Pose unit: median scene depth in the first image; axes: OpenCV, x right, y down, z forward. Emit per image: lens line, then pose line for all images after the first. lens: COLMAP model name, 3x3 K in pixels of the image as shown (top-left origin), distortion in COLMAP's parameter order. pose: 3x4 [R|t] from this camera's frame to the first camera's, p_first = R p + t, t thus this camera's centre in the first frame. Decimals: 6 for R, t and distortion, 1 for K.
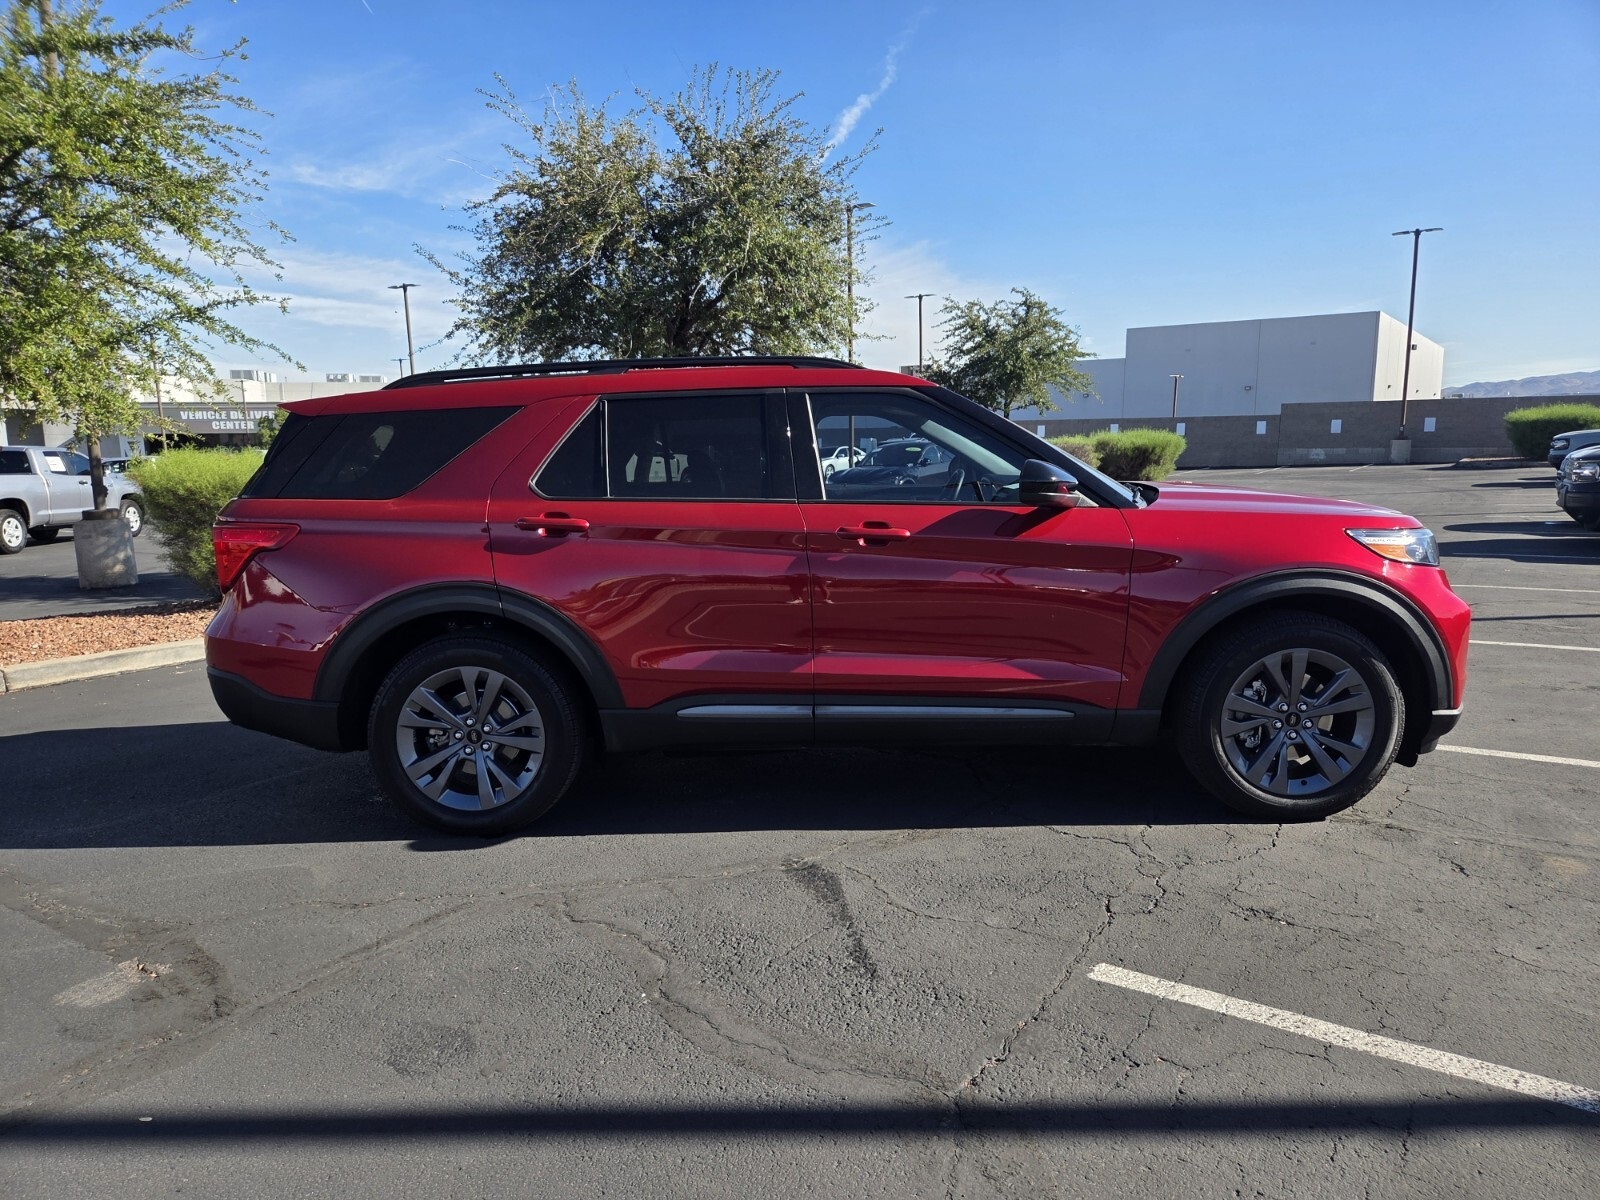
lens RADIAL K [[1092.4, 0, 794.2], [0, 1092.4, 603.3], [0, 0, 1]] dist [0.069954, -0.071150]
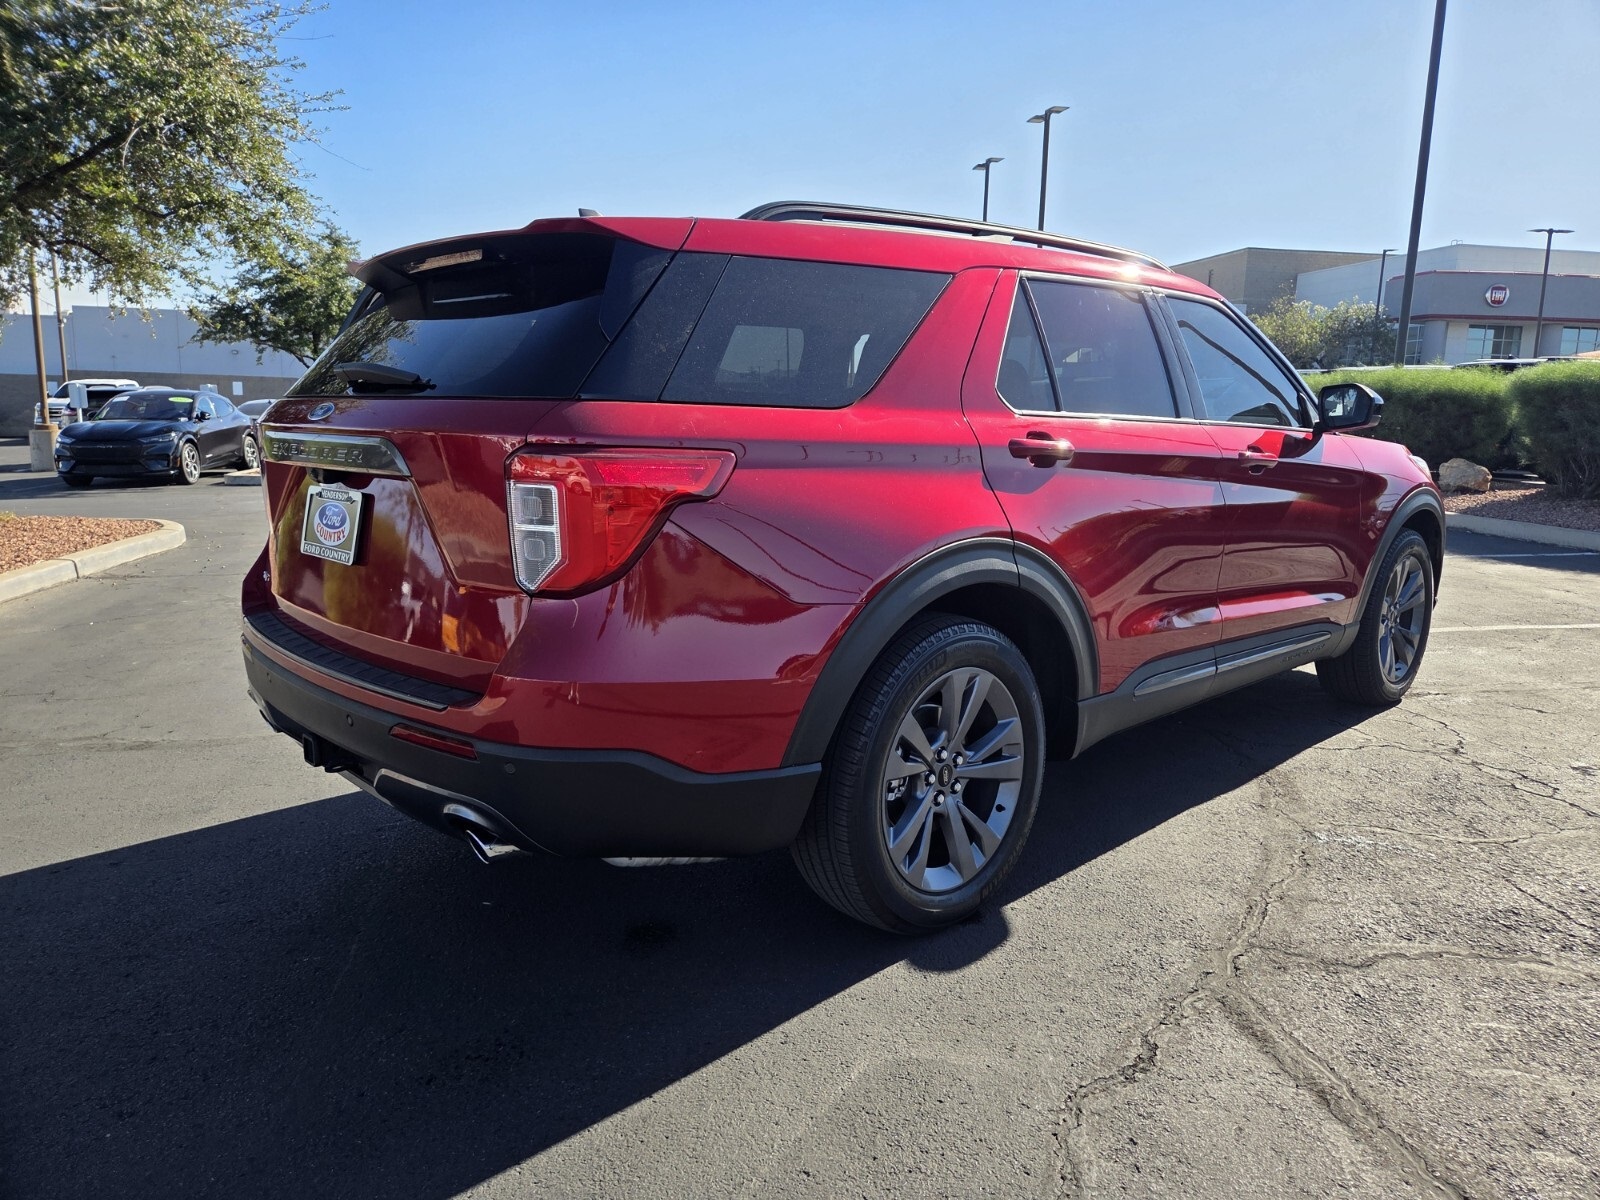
lens RADIAL K [[1092.4, 0, 794.2], [0, 1092.4, 603.3], [0, 0, 1]] dist [0.069954, -0.071150]
pose [[0.687762, -0.080793, 0.721427, -0.825289], [0.066054, 0.996630, 0.048641, -0.019442], [-0.722925, 0.014200, 0.690780, 0.611967]]
